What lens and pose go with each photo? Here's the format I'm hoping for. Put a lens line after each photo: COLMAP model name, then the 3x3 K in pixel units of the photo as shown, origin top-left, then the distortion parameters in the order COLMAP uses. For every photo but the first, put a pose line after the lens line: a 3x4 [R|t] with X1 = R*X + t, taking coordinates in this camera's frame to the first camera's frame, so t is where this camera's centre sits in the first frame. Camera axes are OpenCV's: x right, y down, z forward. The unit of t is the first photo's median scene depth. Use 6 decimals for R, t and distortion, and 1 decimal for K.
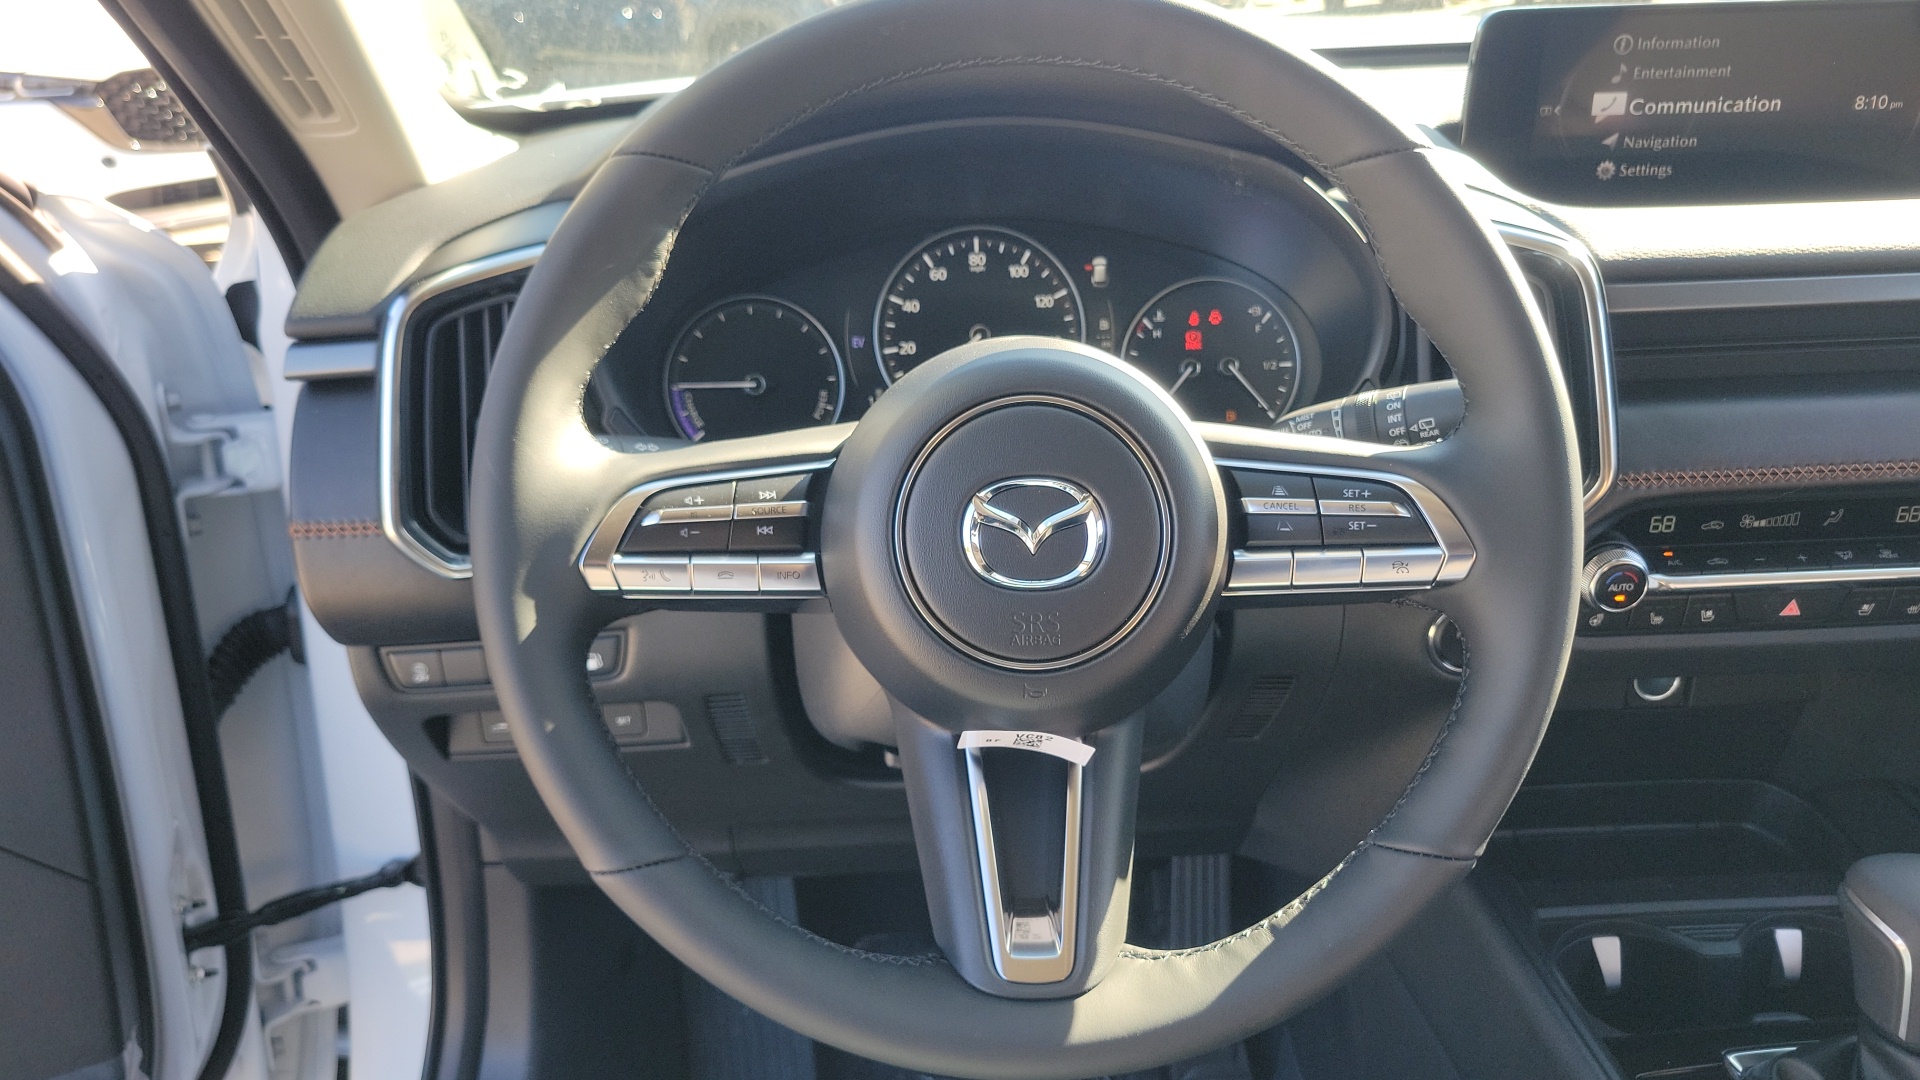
lens RADIAL K [[1420.6, 0, 969.7], [0, 1420.6, 535.0], [0, 0, 1]] dist [0.010387, -0.000025]
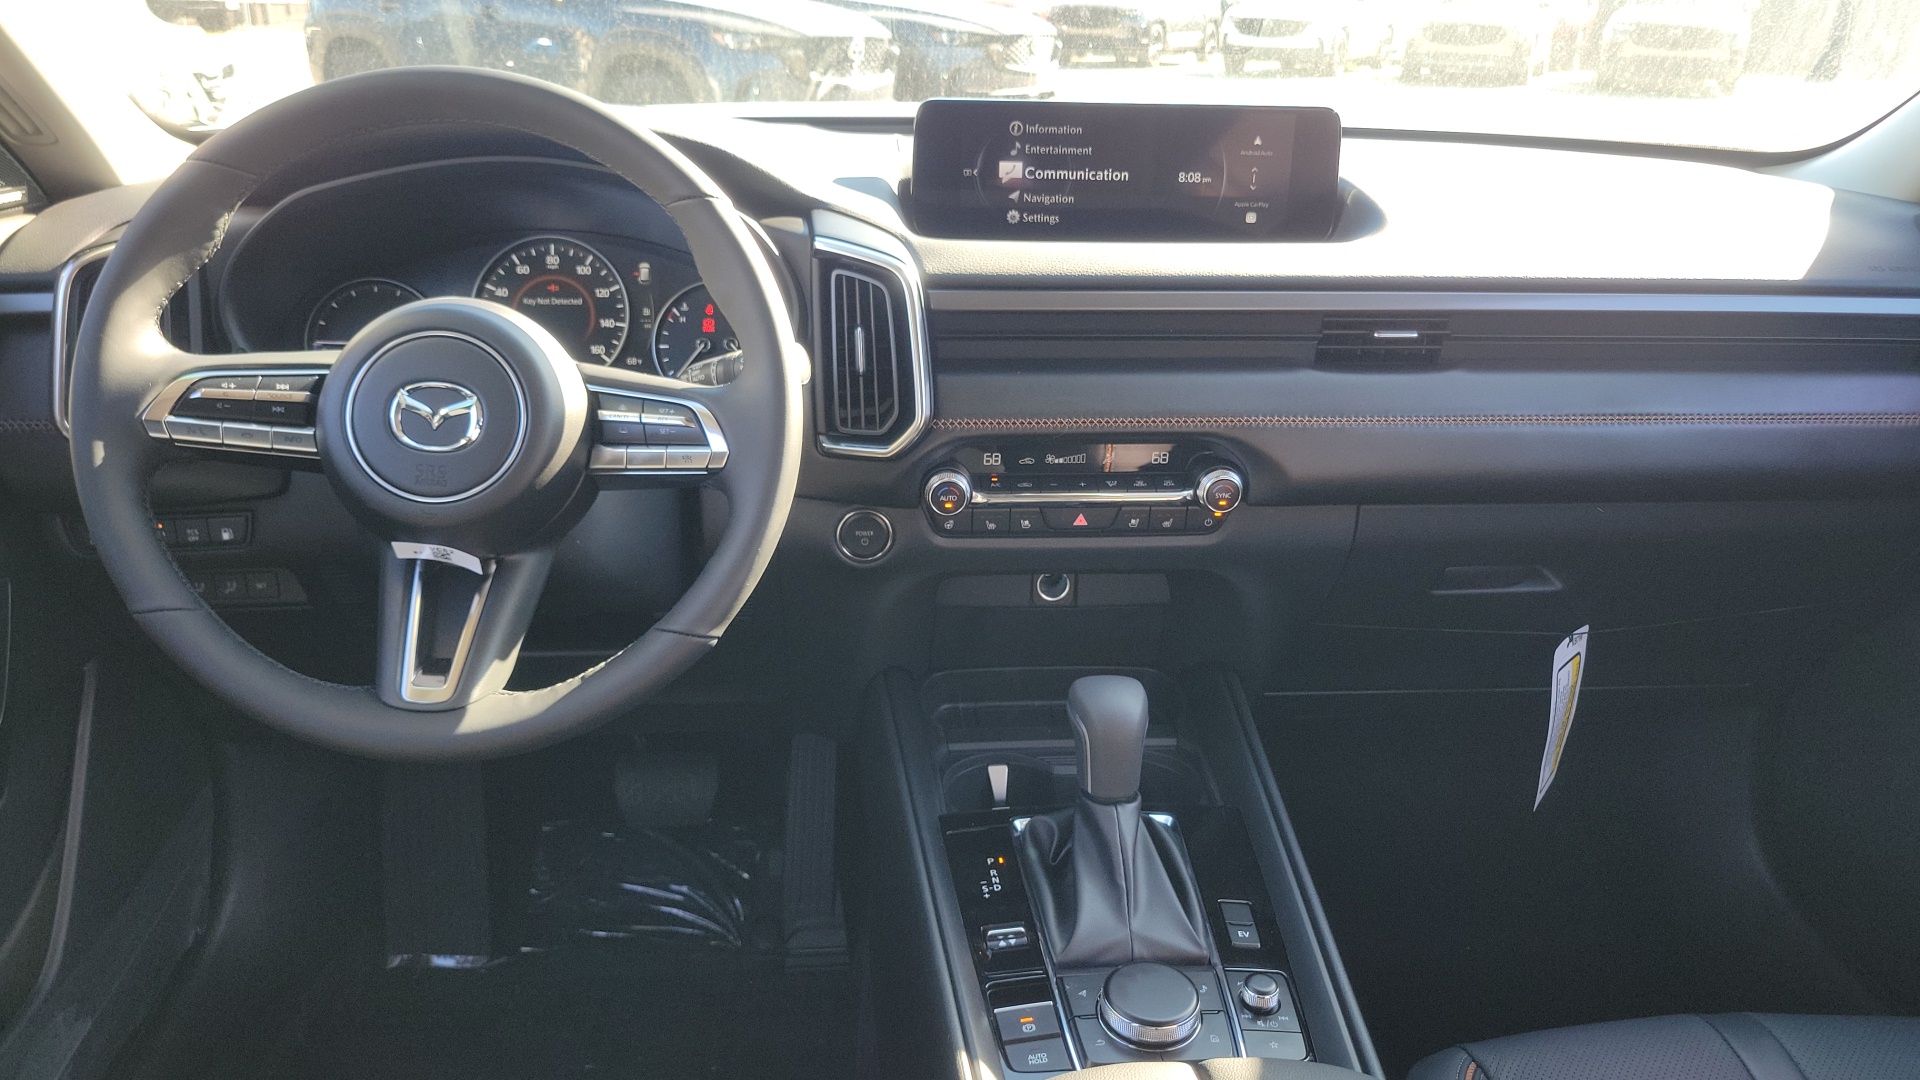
lens RADIAL K [[1437.2, 0, 960.9], [0, 1437.2, 545.4], [0, 0, 1]] dist [0.029108, -0.006556]
pose [[0.997740, 0.030170, 0.060033, 0.371261], [-0.028995, 0.999372, -0.020362, 0.112329], [-0.060610, 0.018575, 0.997989, -0.466433]]
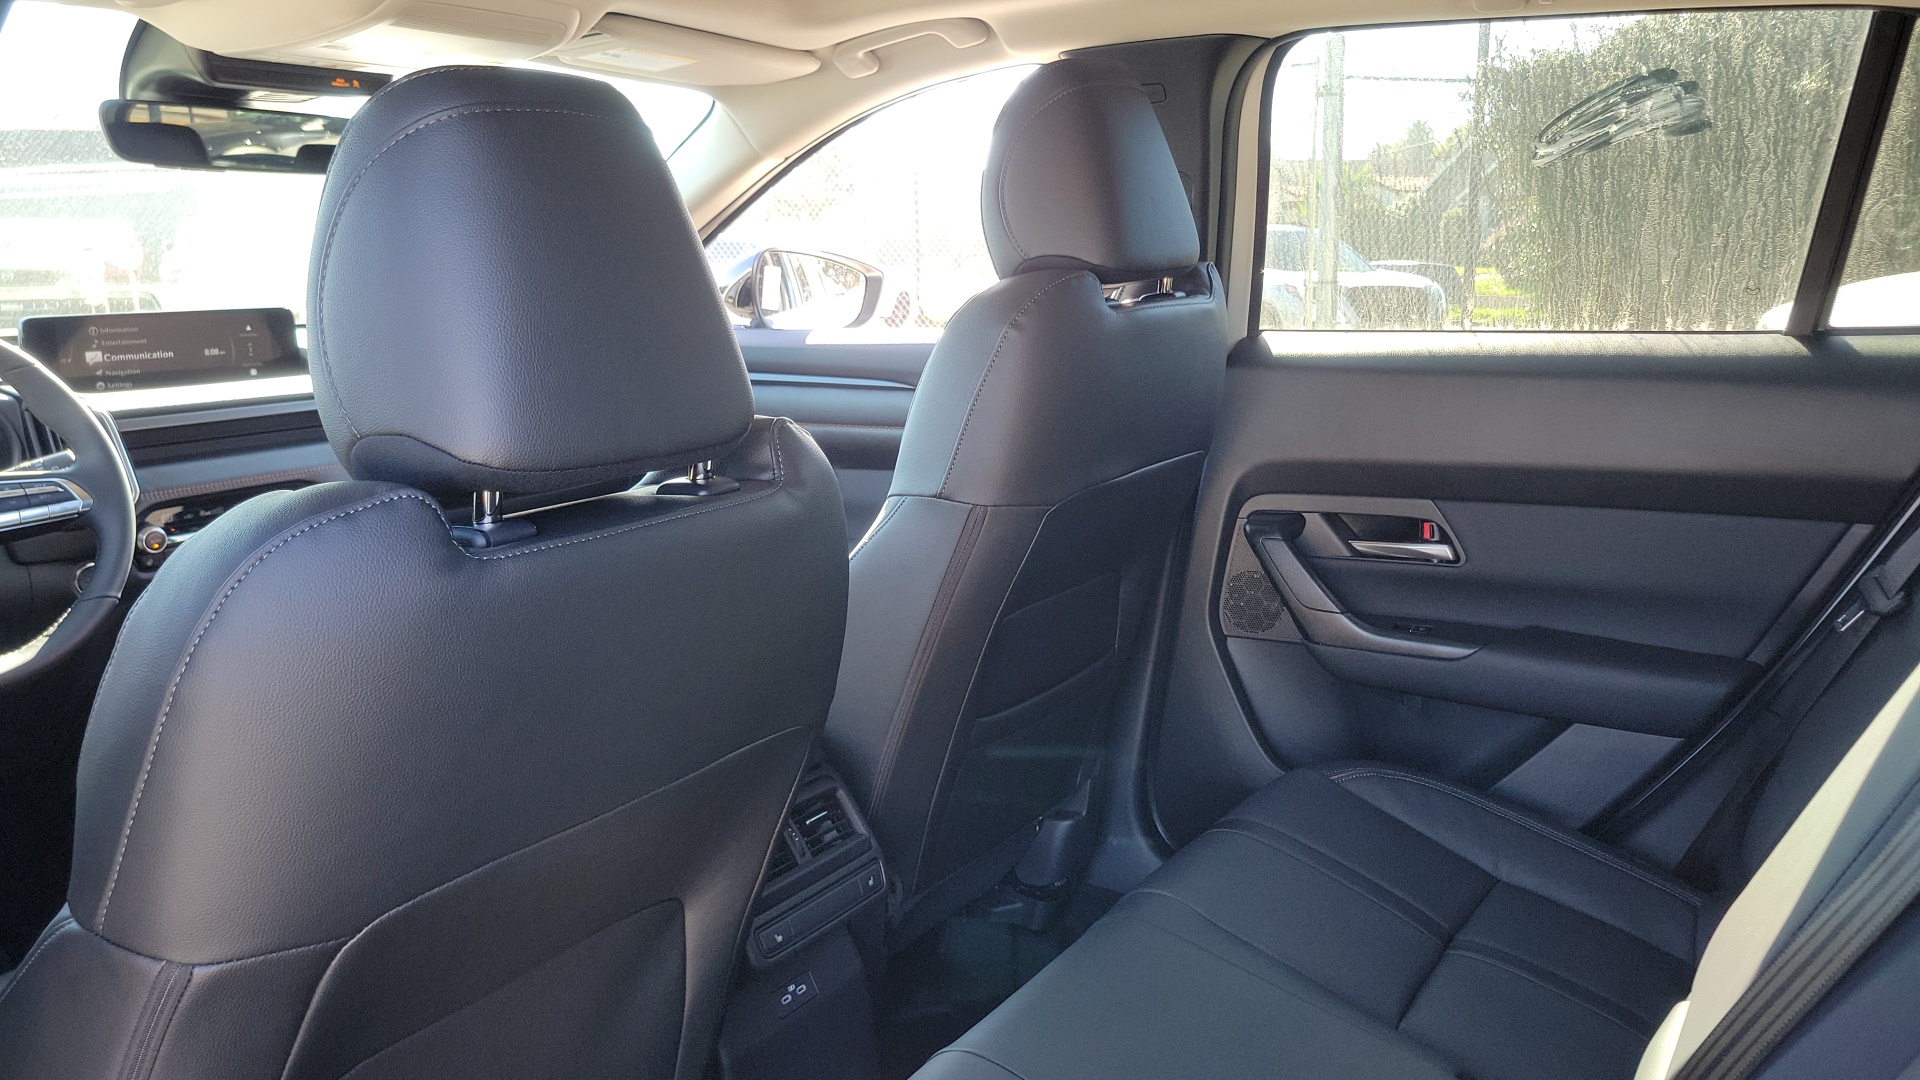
lens RADIAL K [[1420.6, 0, 969.7], [0, 1420.6, 535.0], [0, 0, 1]] dist [0.010387, -0.000025]
pose [[0.570374, -0.141933, 0.809029, -0.693267], [0.301605, 0.952344, -0.045559, 0.539592], [-0.764007, 0.269993, 0.586000, -1.442813]]
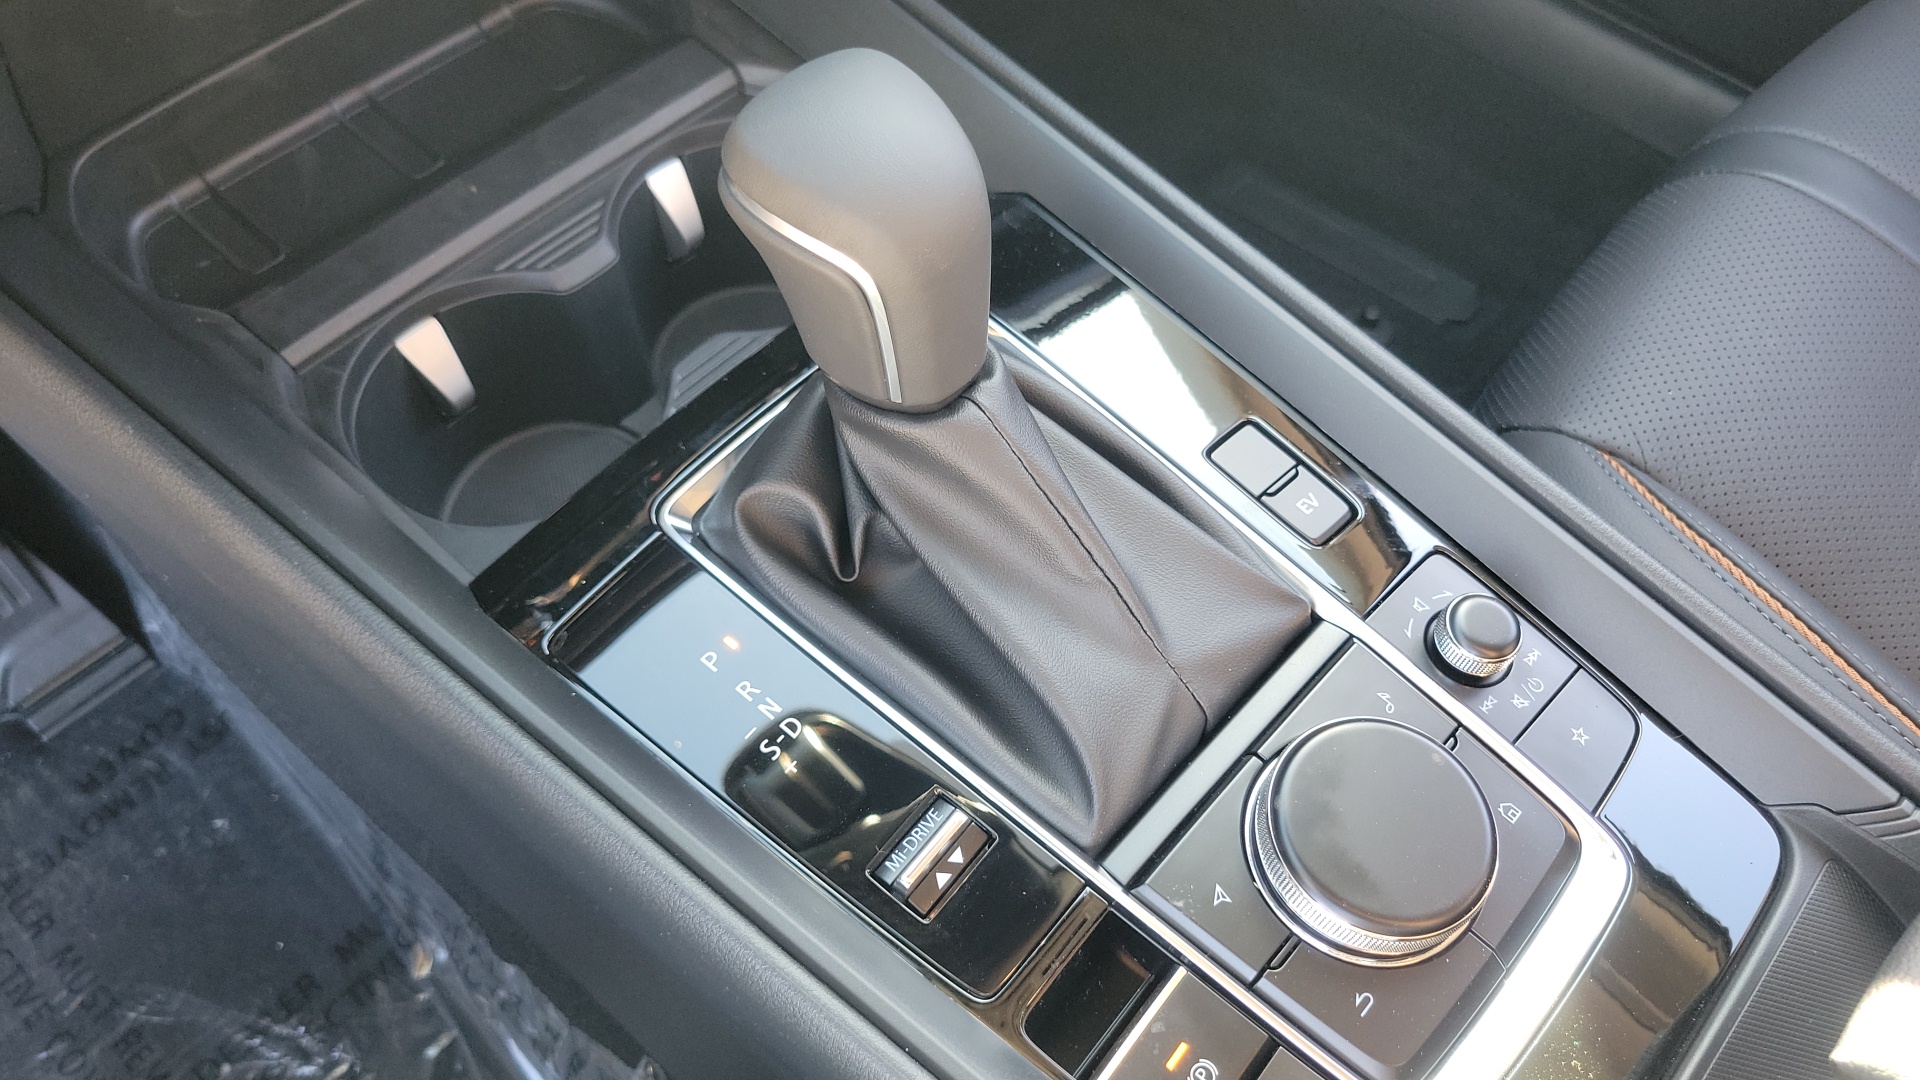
lens RADIAL K [[1420.6, 0, 969.7], [0, 1420.6, 535.0], [0, 0, 1]] dist [0.010387, -0.000025]
pose [[0.694476, -0.570988, 0.437808, 0.353439], [0.217854, 0.746781, 0.628377, 0.040449], [-0.685743, -0.341015, 0.643013, 0.528240]]
